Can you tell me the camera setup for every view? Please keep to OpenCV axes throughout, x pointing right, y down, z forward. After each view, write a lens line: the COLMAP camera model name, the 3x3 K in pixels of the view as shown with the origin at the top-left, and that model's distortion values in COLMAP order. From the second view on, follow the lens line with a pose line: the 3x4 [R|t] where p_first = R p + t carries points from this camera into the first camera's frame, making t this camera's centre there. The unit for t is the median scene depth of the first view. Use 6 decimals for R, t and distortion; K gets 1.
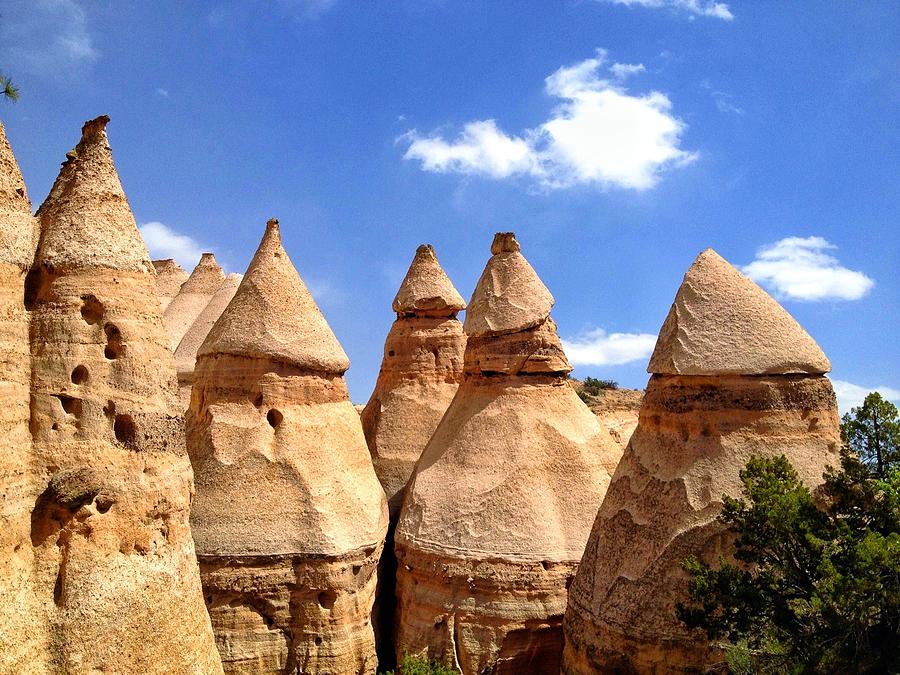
lens RADIAL K [[827.7, 0, 448.0], [0, 827.7, 334.1], [0, 0, 1]] dist [0.103977, -0.234538]
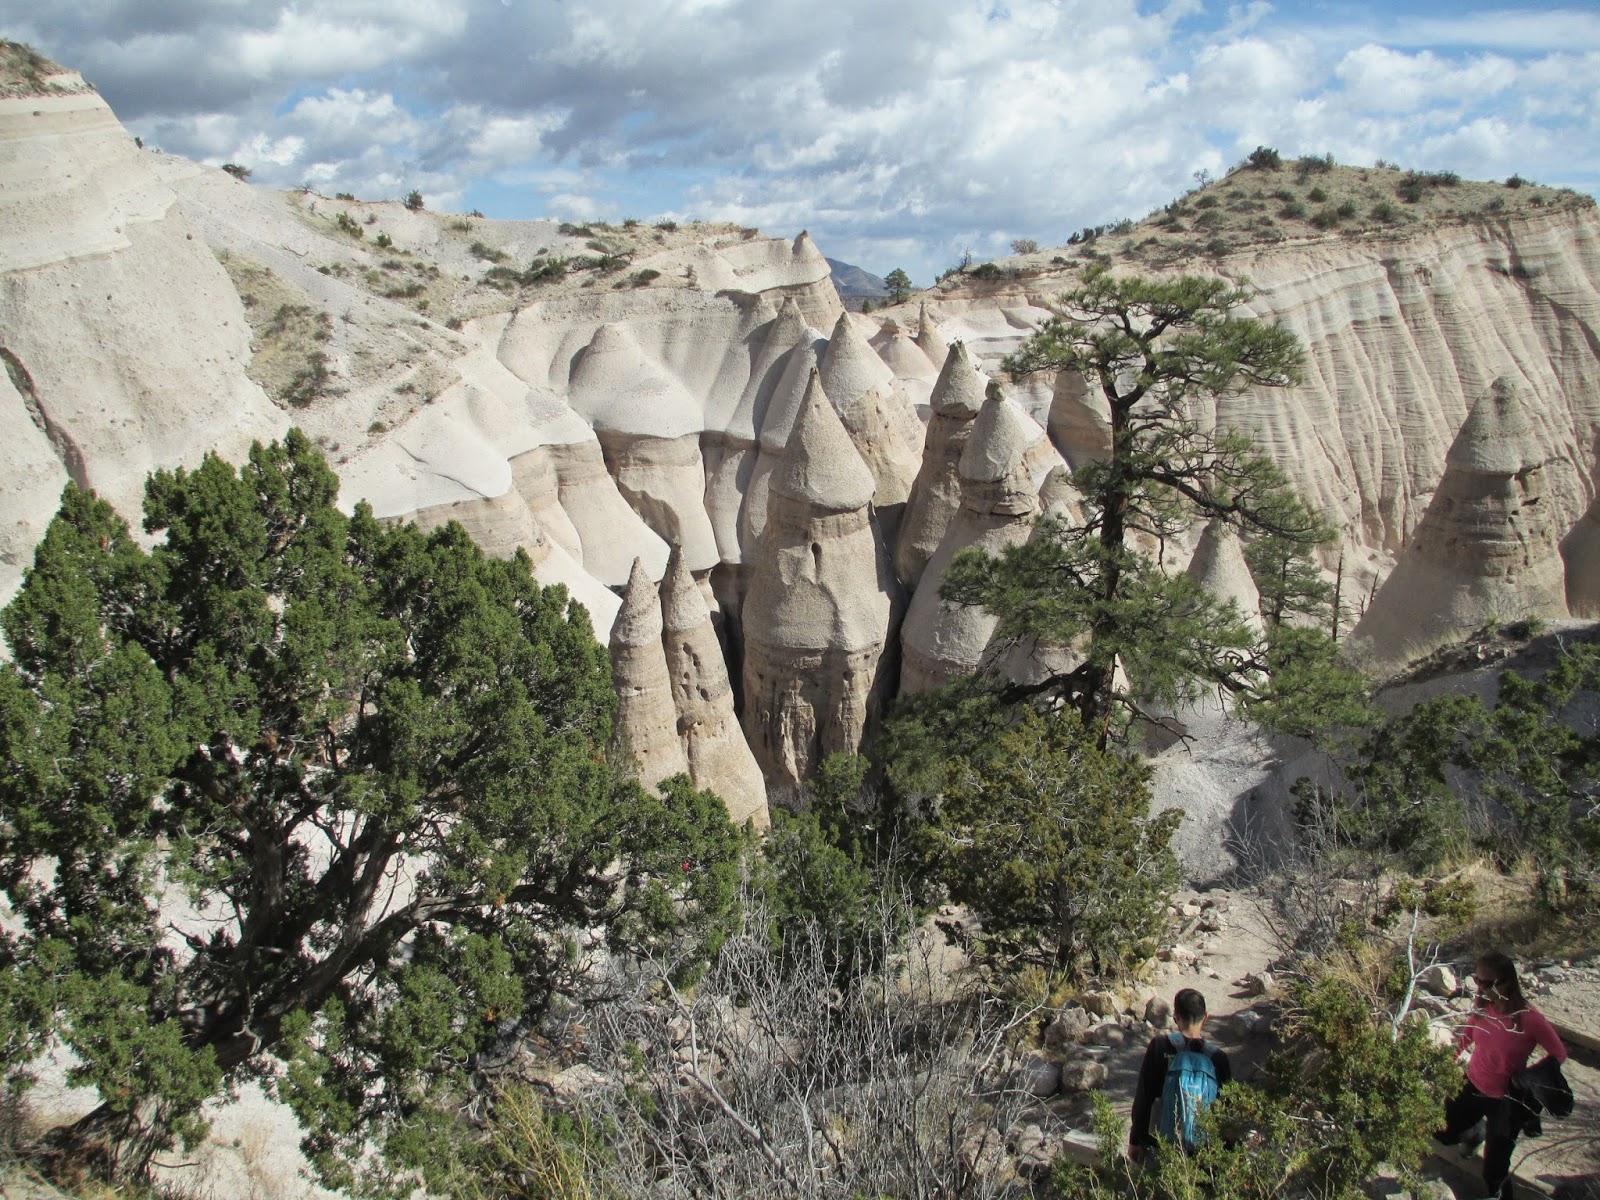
lens RADIAL K [[1338.7, 0, 808.0], [0, 1338.7, 599.8], [0, 0, 1]] dist [0.054430, -0.066521]
pose [[0.935587, 0.051574, -0.349310, 0.673693], [0.113141, 0.893328, 0.434930, -0.942644], [0.334479, -0.446436, 0.829951, -1.111316]]
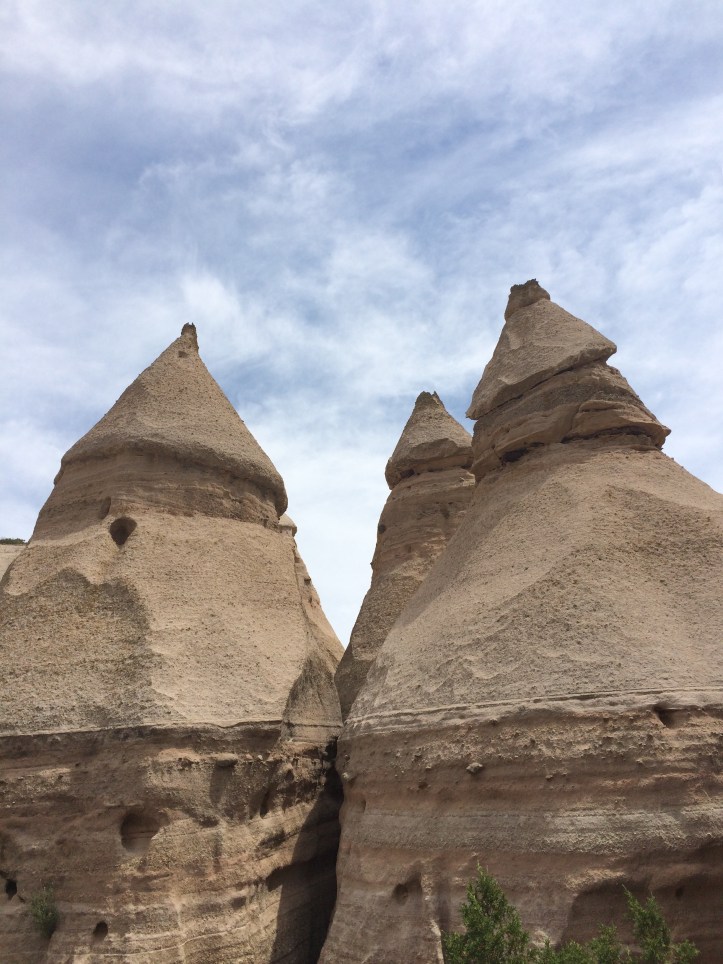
lens RADIAL K [[806.6, 0, 361.5], [0, 806.6, 482.0], [0, 0, 1]] dist [0.054430, -0.066521]
pose [[0.974712, -0.118078, -0.189721, 0.062441], [0.053960, 0.948240, -0.312937, 0.278650], [0.216851, 0.294786, 0.930632, 0.574846]]
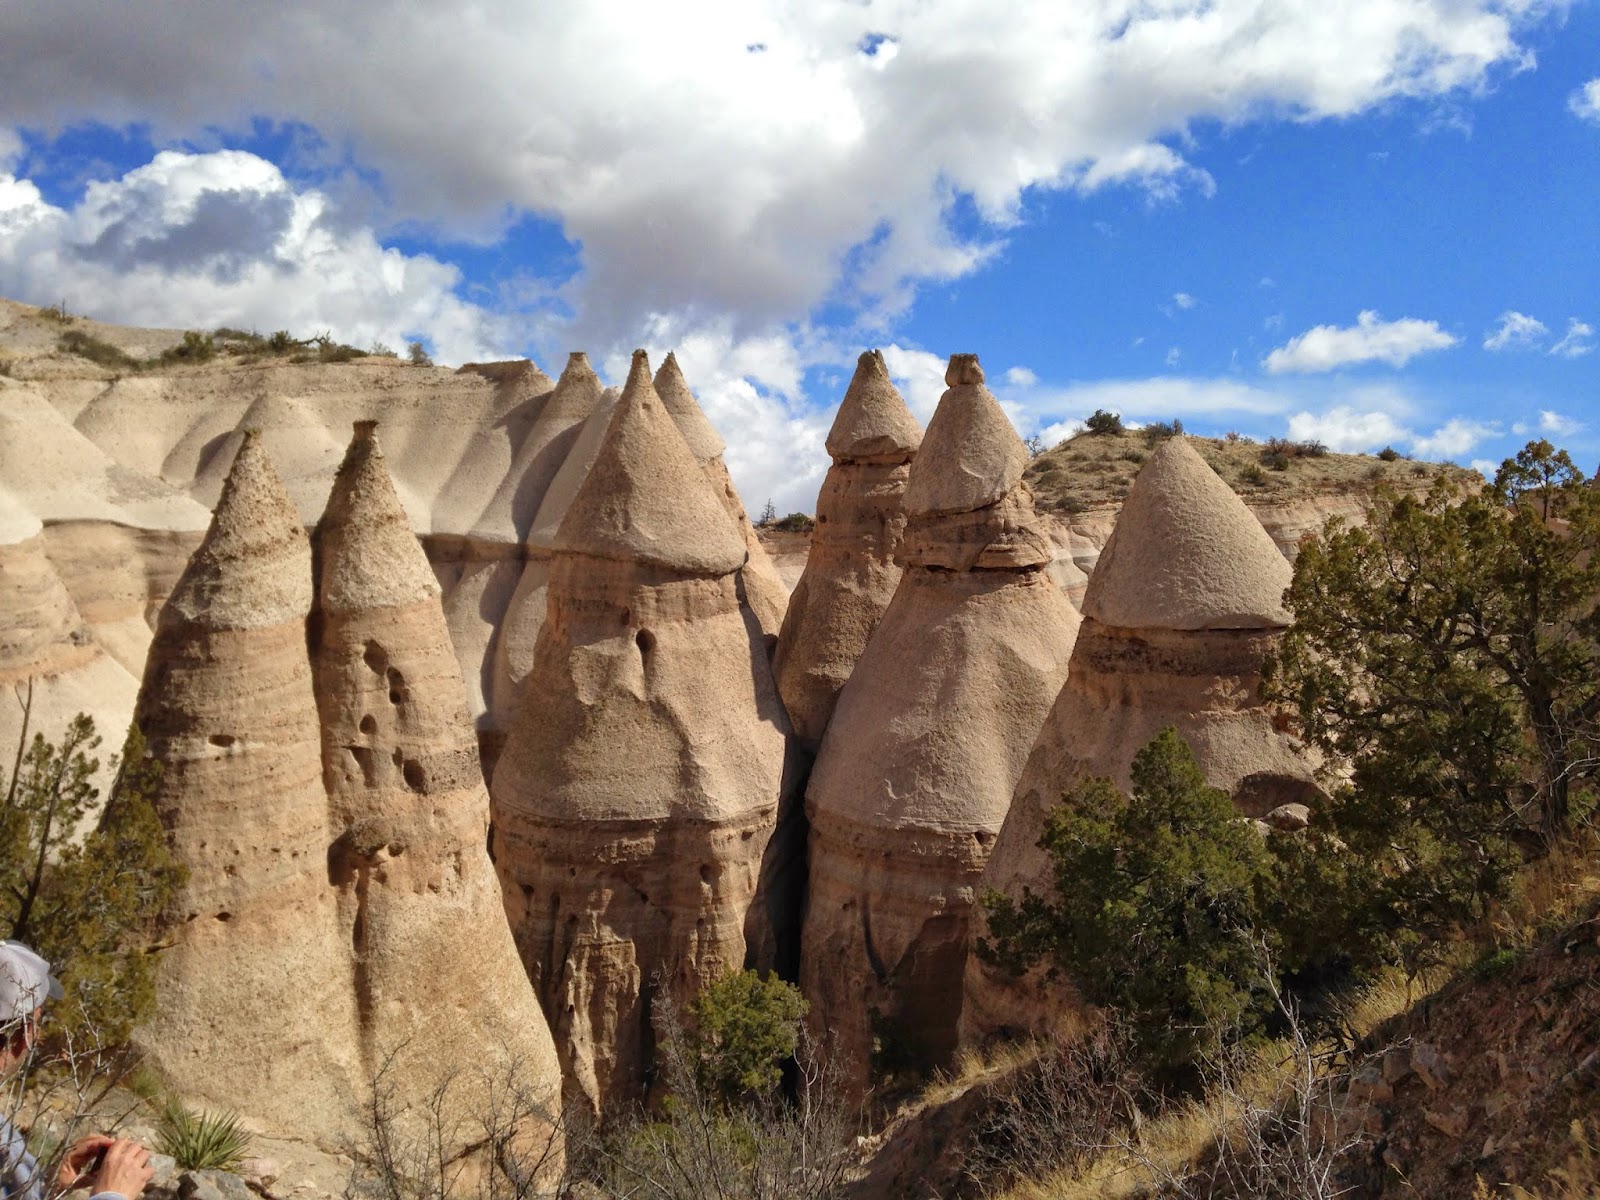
lens RADIAL K [[1446.0, 0, 800.0], [0, 1446.0, 600.0], [0, 0, 1]] dist [0.174946, -0.004536]
pose [[0.983304, -0.017390, -0.181139, 0.198047], [0.049636, 0.983309, 0.175044, -0.184527], [0.175071, -0.181112, 0.967754, -0.303408]]
